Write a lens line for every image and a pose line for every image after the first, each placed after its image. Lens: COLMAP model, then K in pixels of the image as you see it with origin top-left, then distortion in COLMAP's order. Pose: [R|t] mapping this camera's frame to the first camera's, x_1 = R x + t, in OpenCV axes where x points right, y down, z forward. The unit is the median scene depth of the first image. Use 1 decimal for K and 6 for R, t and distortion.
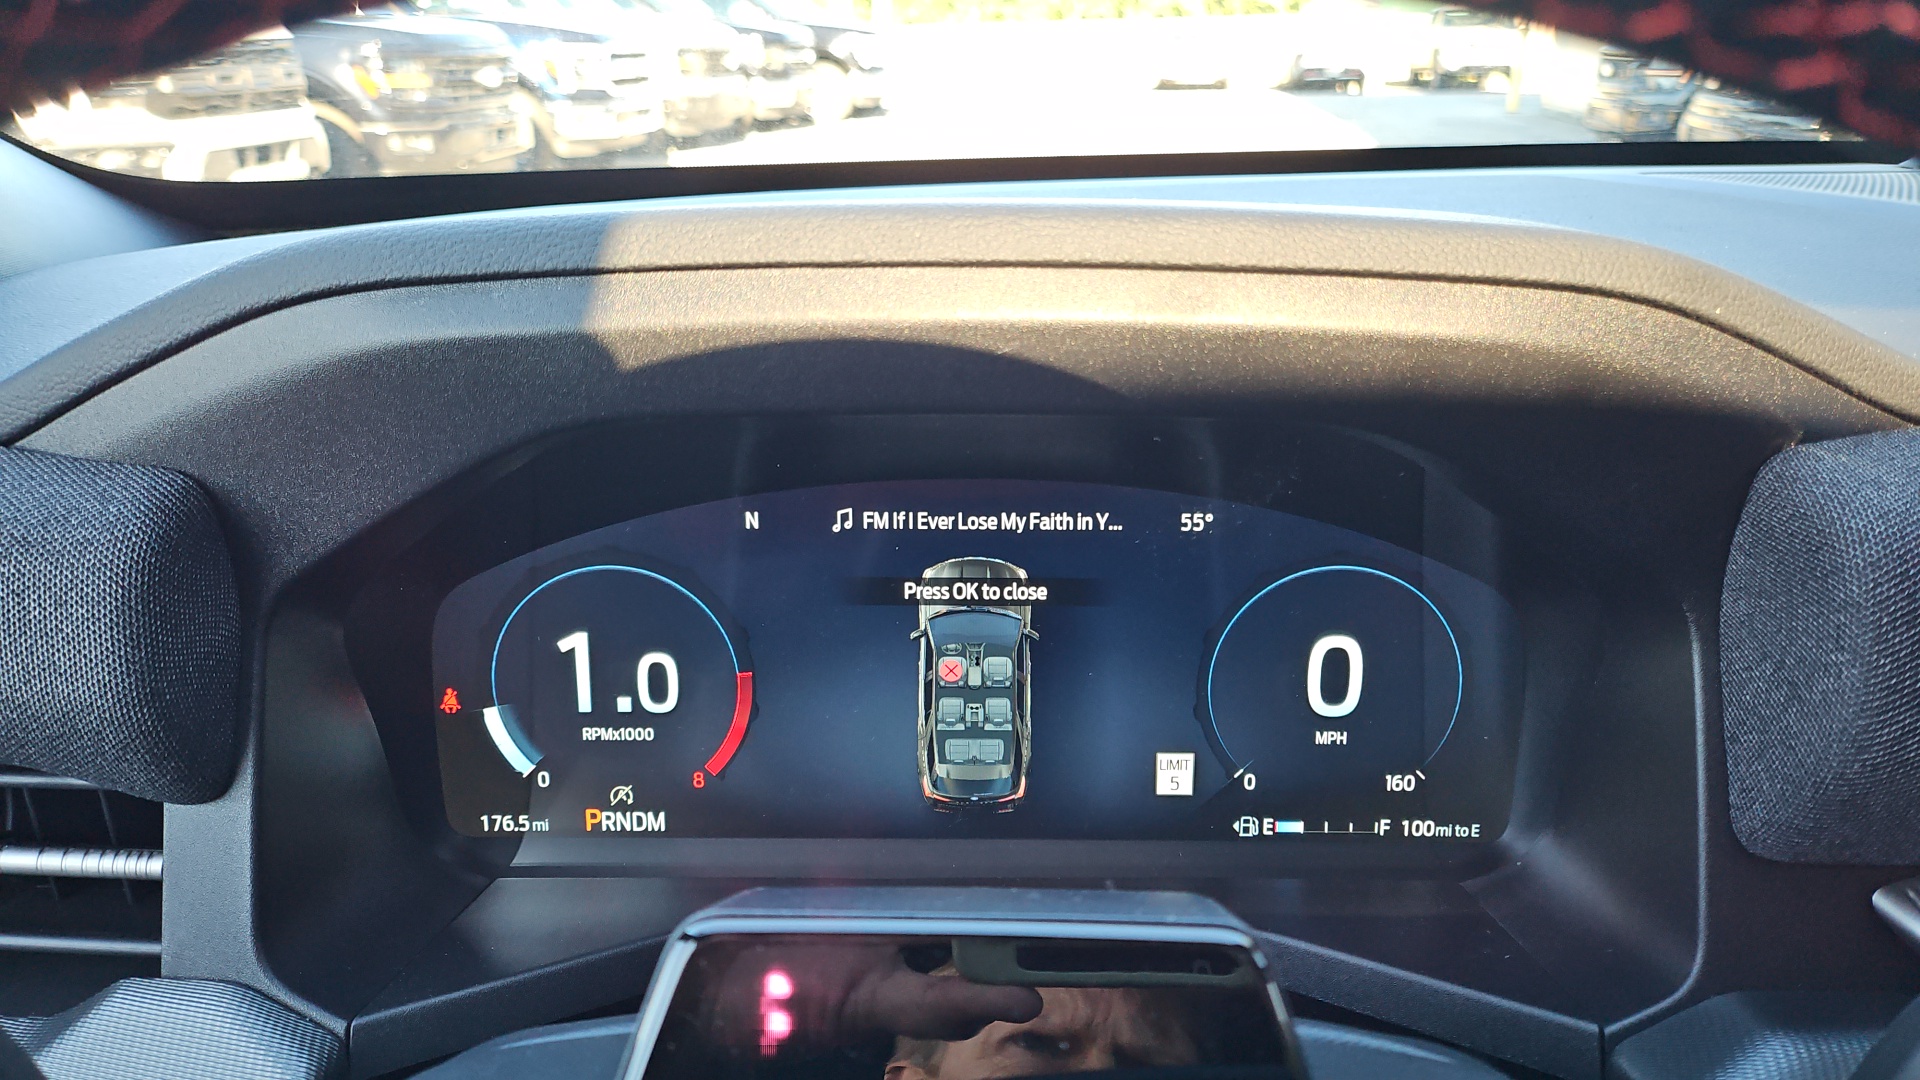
lens RADIAL K [[1341.8, 0, 977.3], [0, 1341.8, 569.1], [0, 0, 1]] dist [0.054714, -0.001922]
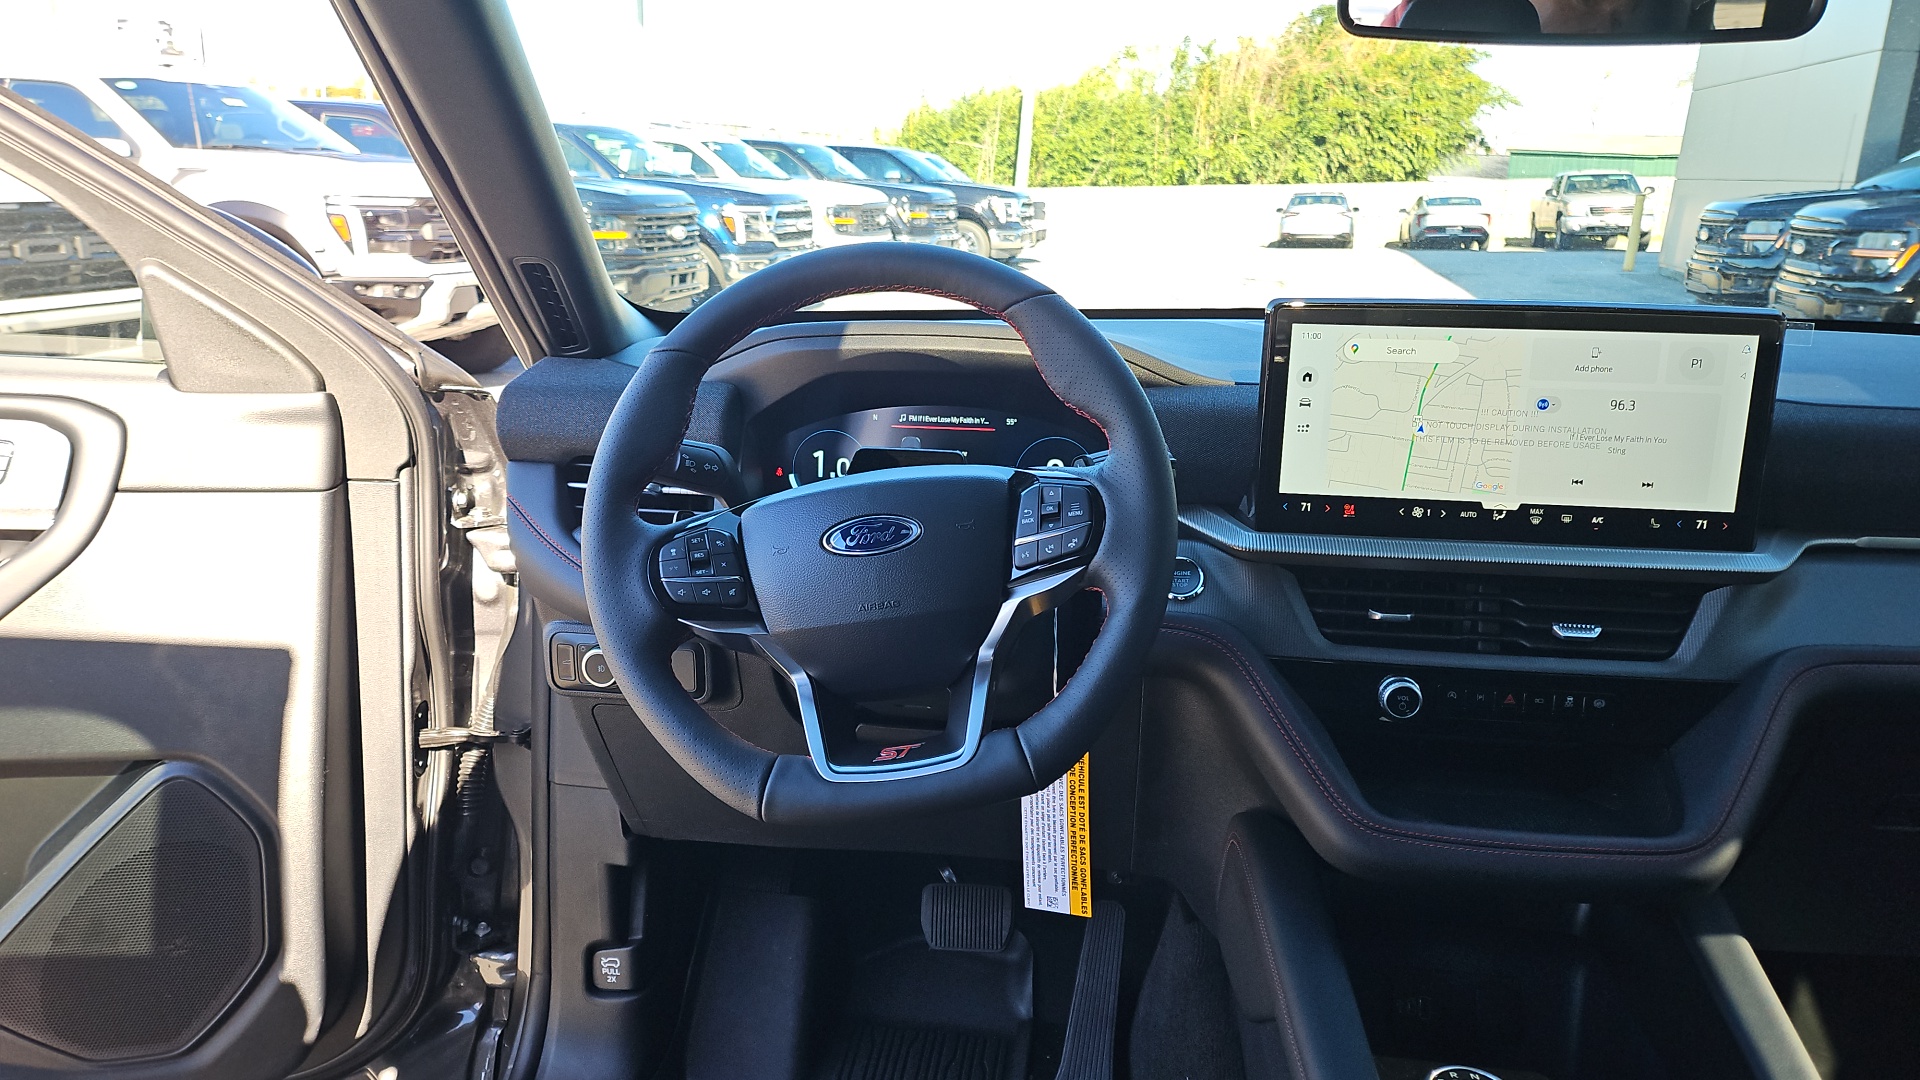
lens RADIAL K [[1397.1, 0, 968.3], [0, 1397.1, 551.3], [0, 0, 1]] dist [0.083583, -0.094658]
pose [[0.993919, 0.038010, -0.103349, 0.404520], [-0.050118, 0.991843, -0.117201, 0.648556], [0.098051, 0.121668, 0.987716, -2.205281]]
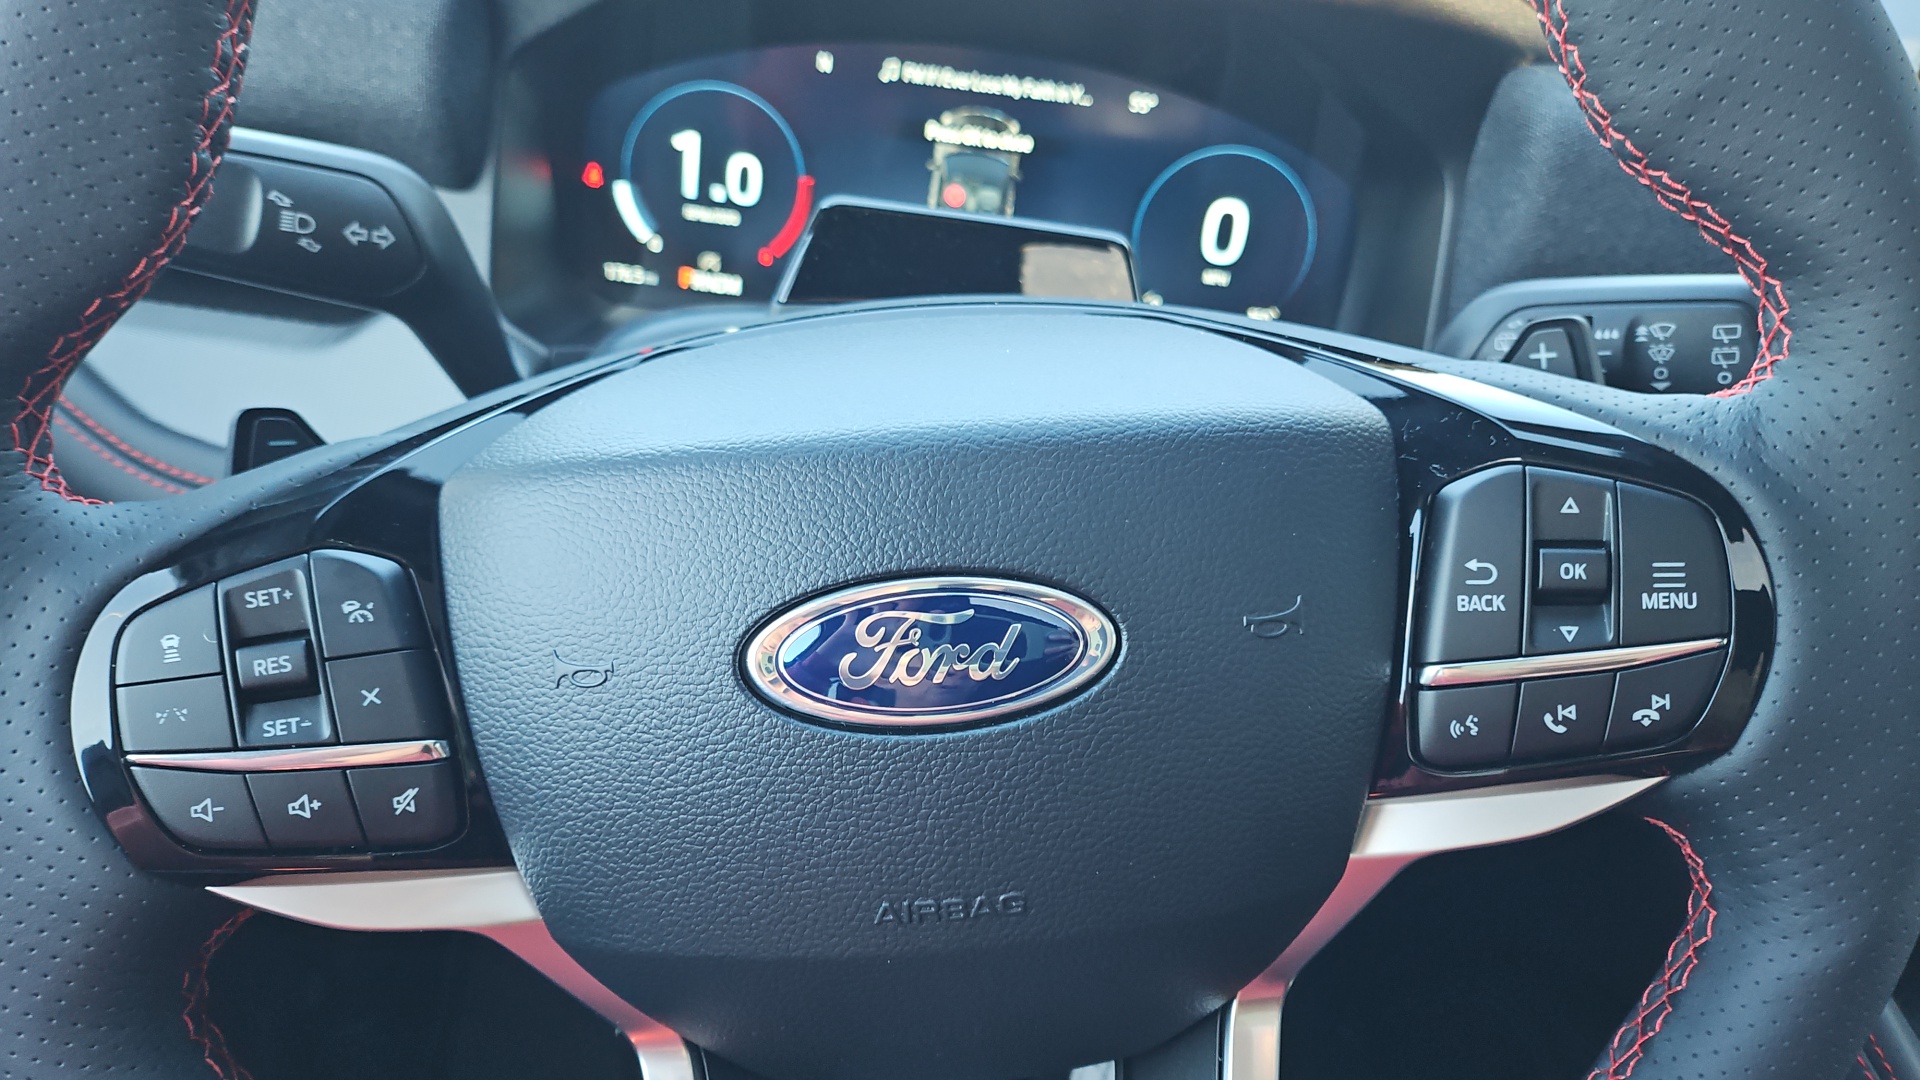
lens RADIAL K [[1397.1, 0, 968.3], [0, 1397.1, 551.3], [0, 0, 1]] dist [0.083583, -0.094658]
pose [[0.993348, 0.108567, 0.038386, -0.021342], [-0.113322, 0.980848, 0.158416, 0.202044], [-0.020452, -0.161712, 0.986626, -0.494919]]
